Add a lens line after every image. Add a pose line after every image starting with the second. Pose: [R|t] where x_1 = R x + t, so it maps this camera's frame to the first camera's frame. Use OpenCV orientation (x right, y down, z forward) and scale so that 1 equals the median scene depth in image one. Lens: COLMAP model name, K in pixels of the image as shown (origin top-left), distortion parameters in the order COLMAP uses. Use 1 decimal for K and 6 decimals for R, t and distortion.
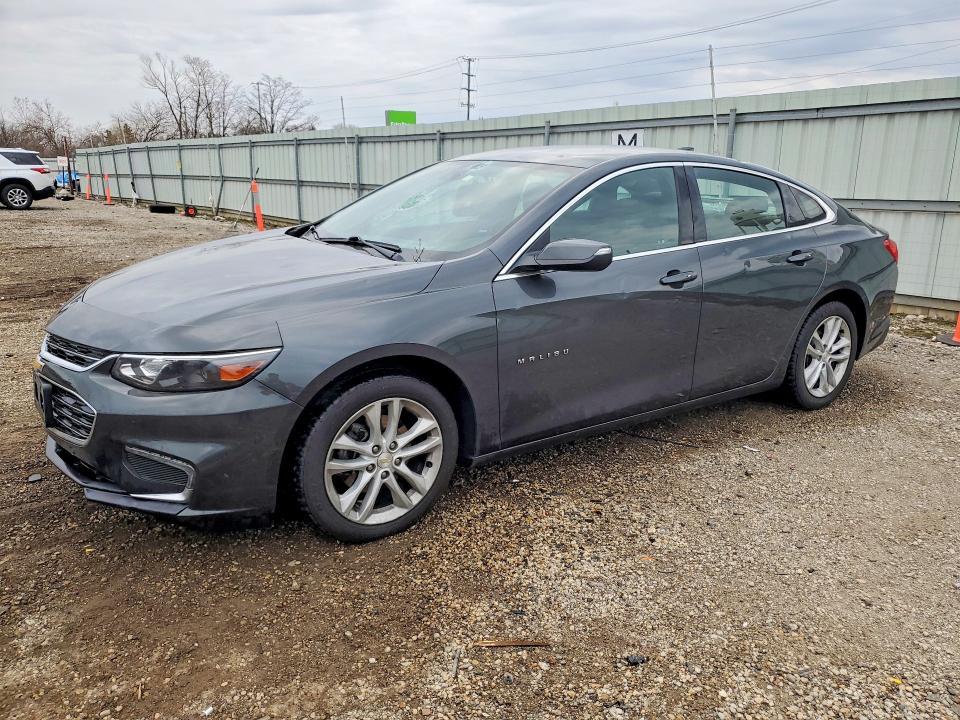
lens RADIAL K [[729.9, 0, 480.0], [0, 729.9, 360.0], [0, 0, 1]] dist [0.032803, 0.000903]
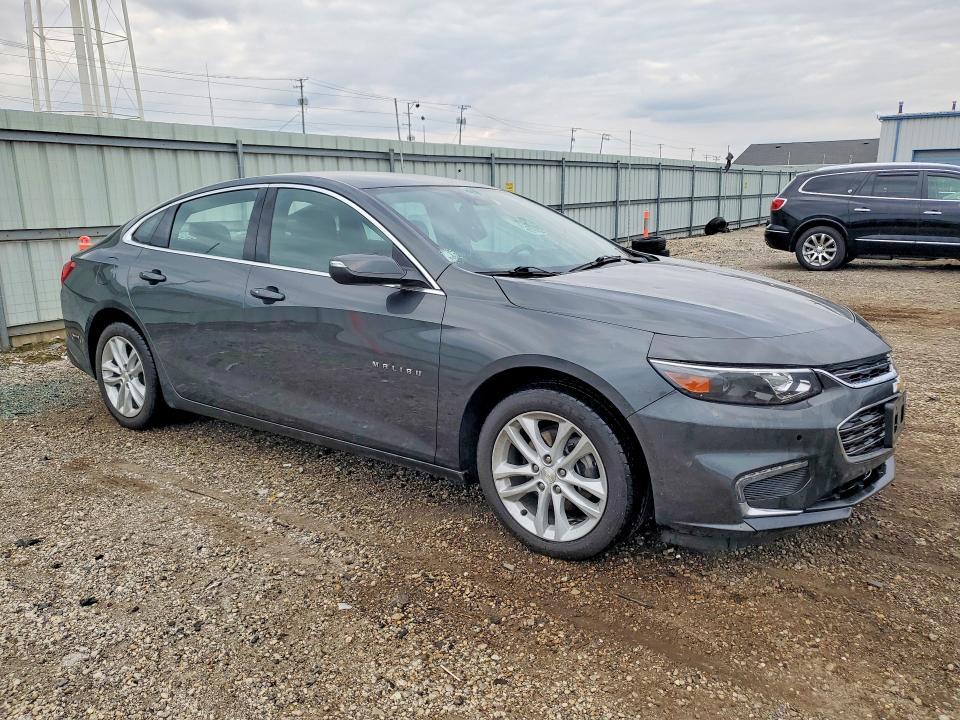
lens RADIAL K [[729.9, 0, 480.0], [0, 729.9, 360.0], [0, 0, 1]] dist [0.032803, 0.000903]
pose [[-0.395445, -0.204747, 0.895378, -1.013509], [0.247702, 0.914945, 0.318620, -0.370960], [-0.884459, 0.347784, -0.311094, 1.395765]]
